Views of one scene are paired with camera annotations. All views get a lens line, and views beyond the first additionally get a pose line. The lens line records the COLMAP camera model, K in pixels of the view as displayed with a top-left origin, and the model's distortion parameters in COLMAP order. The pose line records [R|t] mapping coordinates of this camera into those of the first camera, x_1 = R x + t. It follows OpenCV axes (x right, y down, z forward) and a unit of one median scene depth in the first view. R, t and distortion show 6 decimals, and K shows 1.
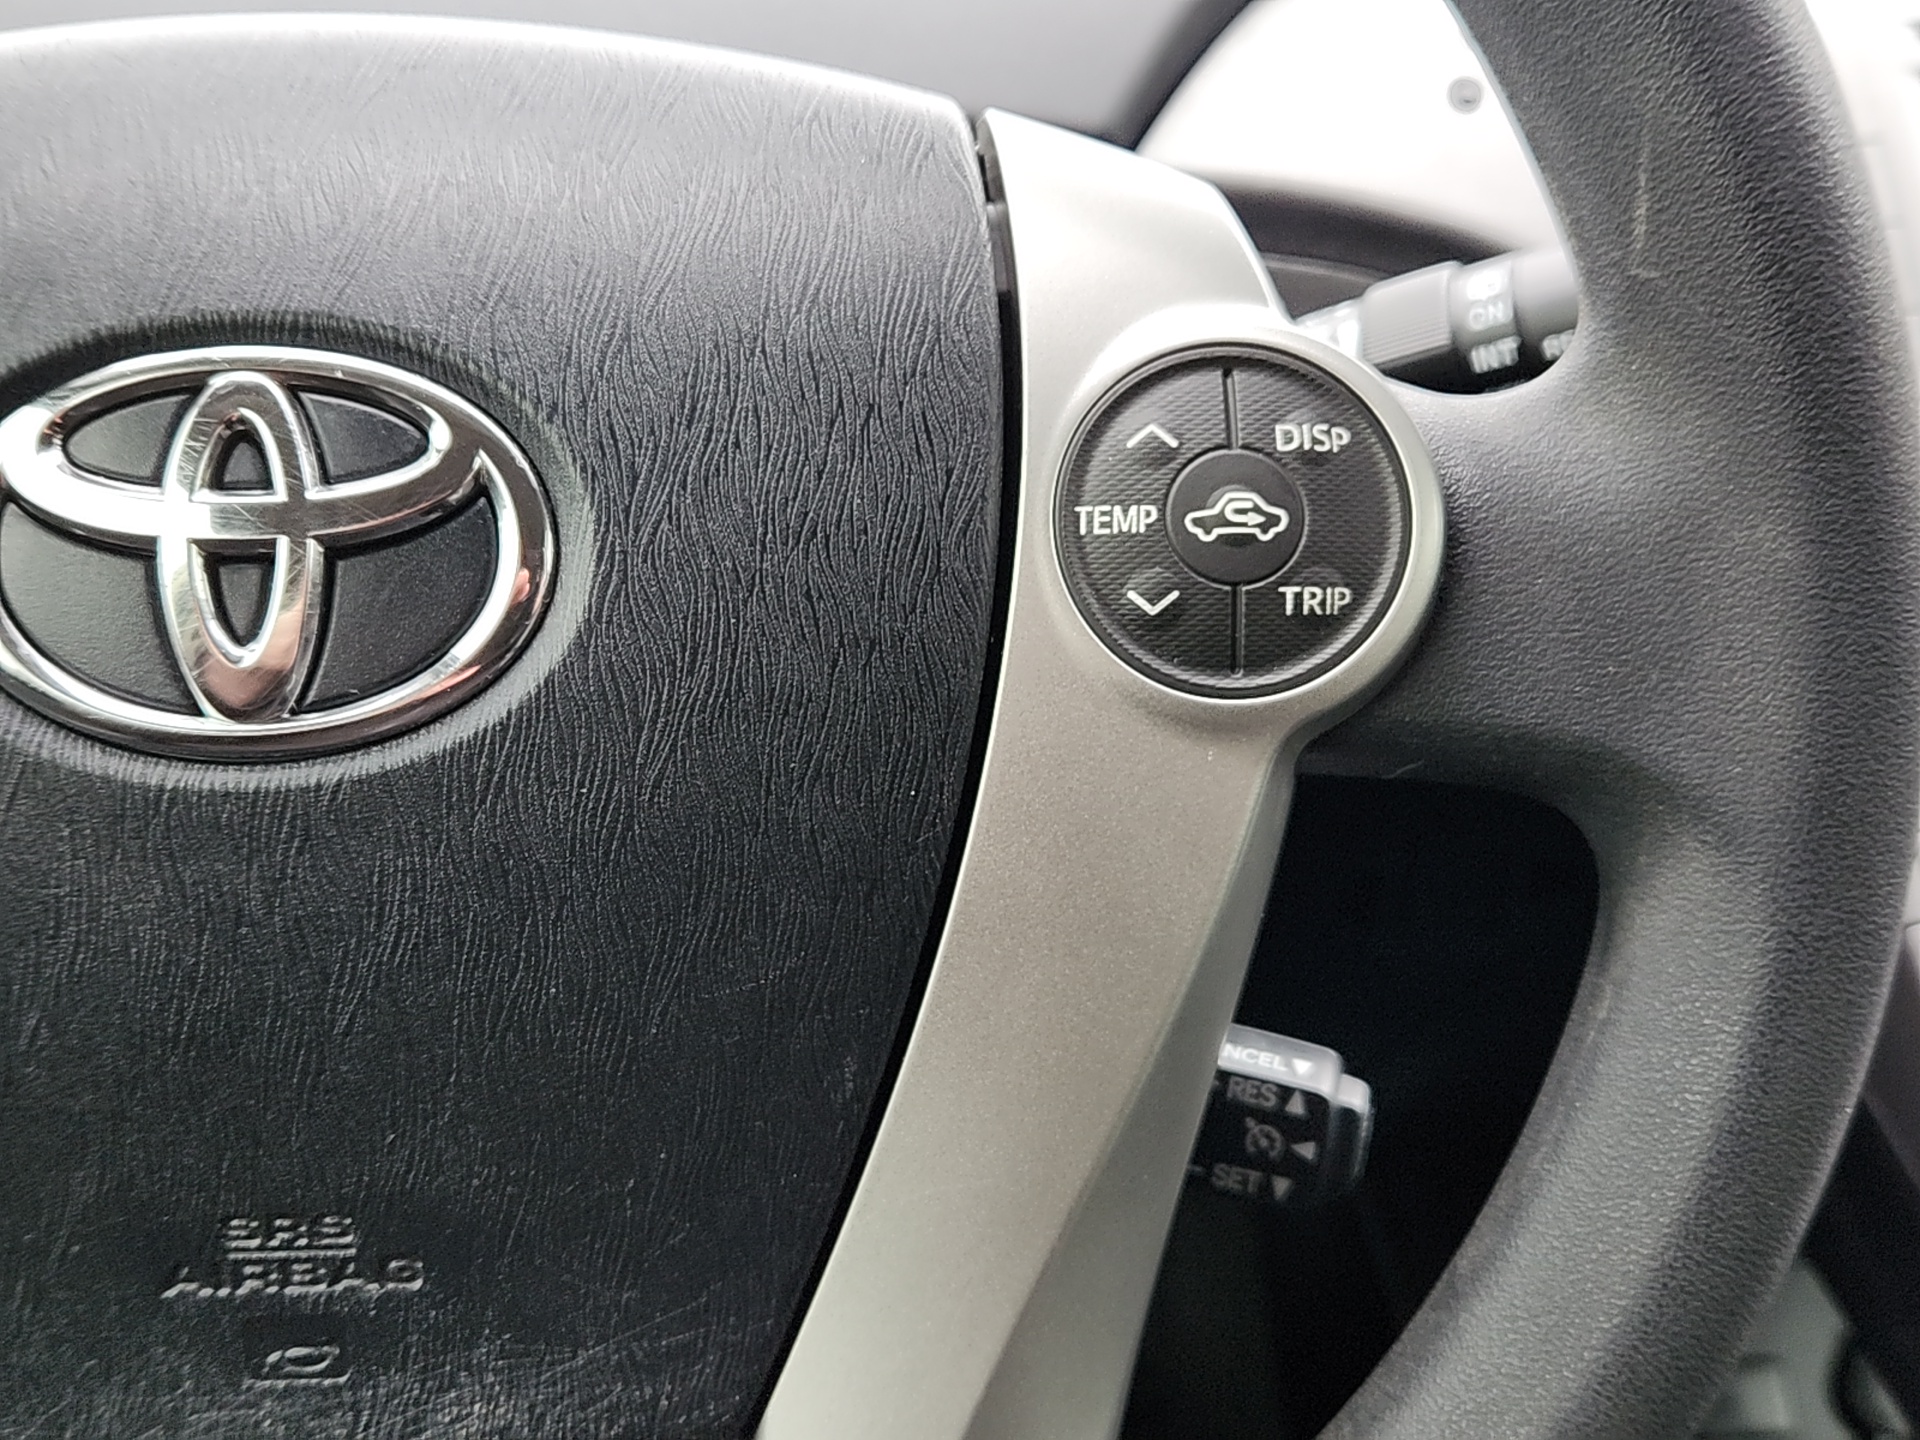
lens RADIAL K [[1430.1, 0, 973.7], [0, 1430.1, 741.7], [0, 0, 1]] dist [0.065163, -0.047682]
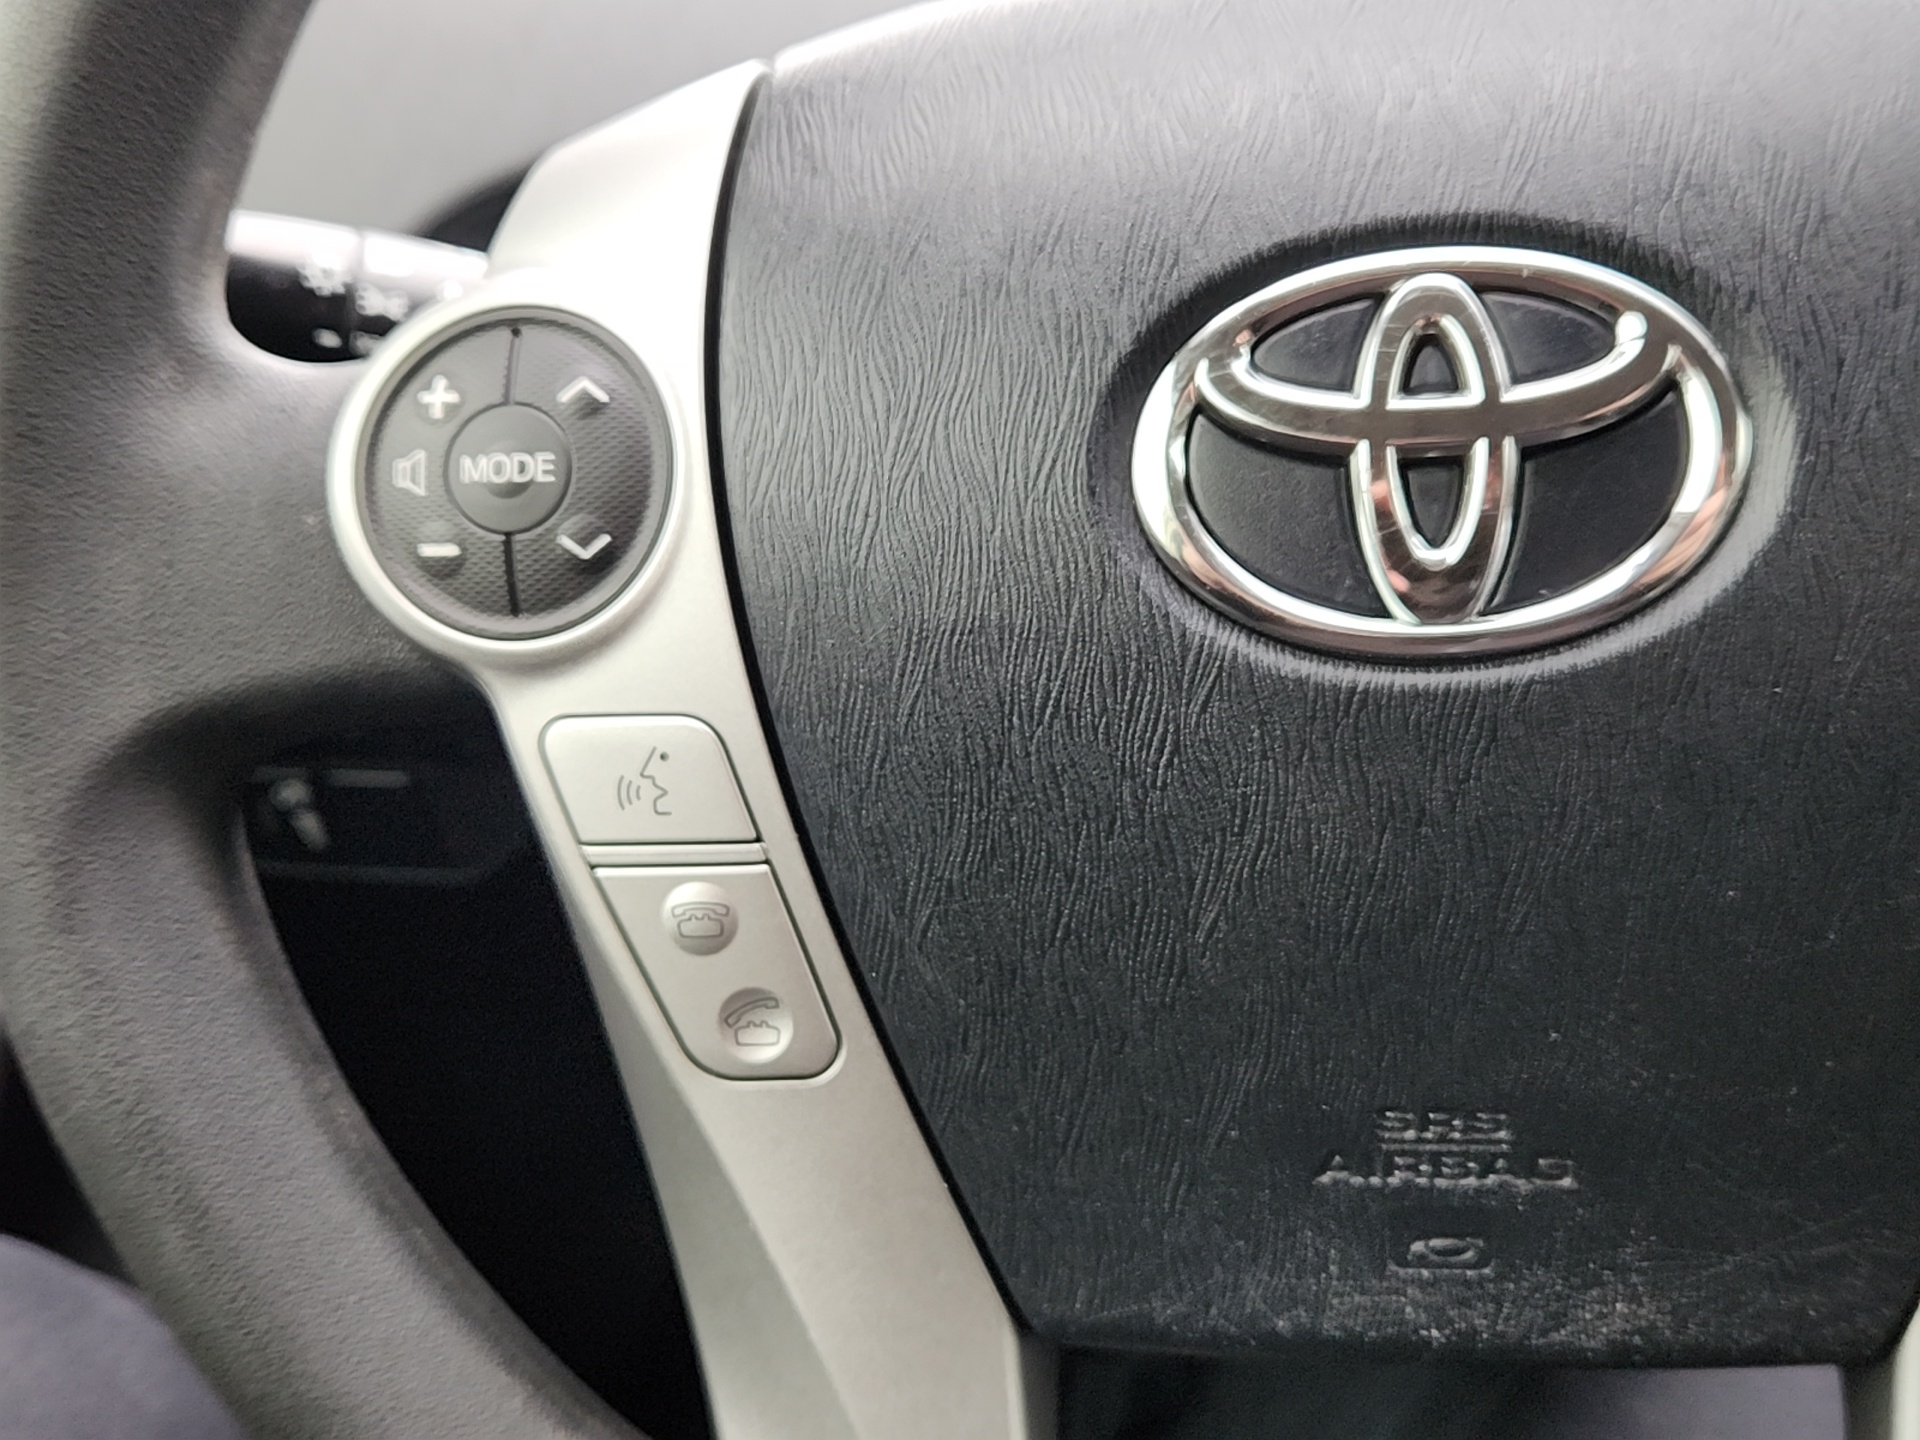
lens RADIAL K [[1430.1, 0, 973.7], [0, 1430.1, 741.7], [0, 0, 1]] dist [0.065163, -0.047682]
pose [[0.994961, -0.003538, -0.100198, -0.711776], [0.006382, 0.999585, 0.028077, 0.037609], [0.100057, -0.028575, 0.994571, -0.036510]]
